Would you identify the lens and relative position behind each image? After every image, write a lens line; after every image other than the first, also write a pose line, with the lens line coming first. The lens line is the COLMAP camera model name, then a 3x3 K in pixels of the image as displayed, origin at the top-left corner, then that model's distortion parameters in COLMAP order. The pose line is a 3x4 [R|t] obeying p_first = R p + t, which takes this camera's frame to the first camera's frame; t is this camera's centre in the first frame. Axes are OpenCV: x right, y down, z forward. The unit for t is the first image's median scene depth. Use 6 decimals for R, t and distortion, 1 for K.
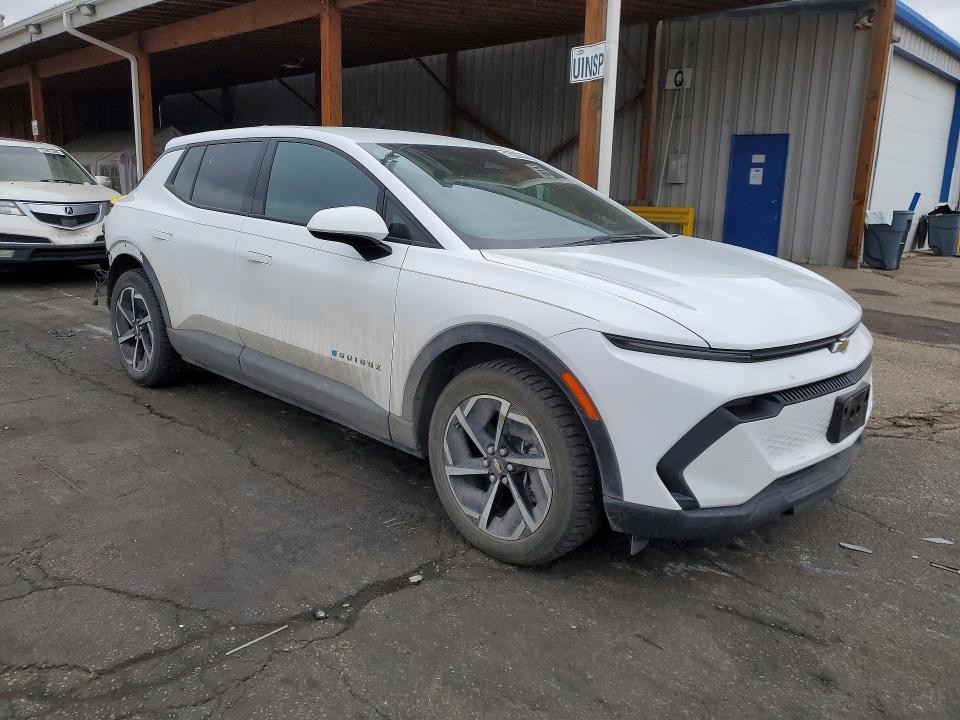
lens RADIAL K [[770.3, 0, 480.0], [0, 770.3, 360.0], [0, 0, 1]] dist [0.001888, 0.033587]
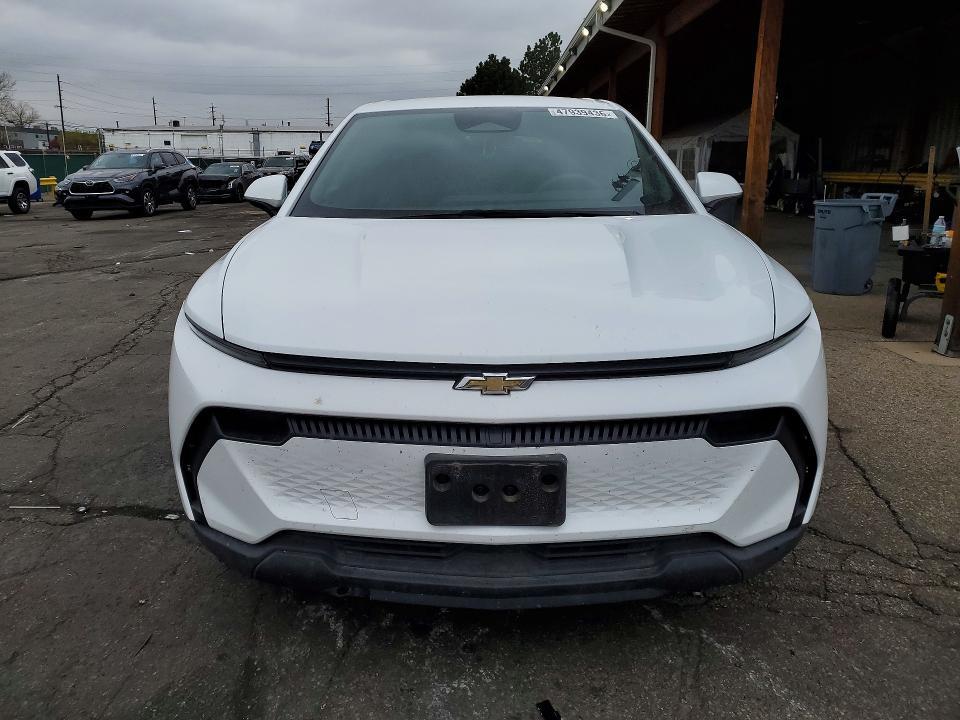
lens RADIAL K [[770.3, 0, 480.0], [0, 770.3, 360.0], [0, 0, 1]] dist [0.001888, 0.033587]
pose [[0.632080, 0.162692, -0.757631, 0.989768], [-0.147509, 0.985096, 0.088473, -0.096915], [0.760733, 0.055836, 0.646658, 0.614414]]
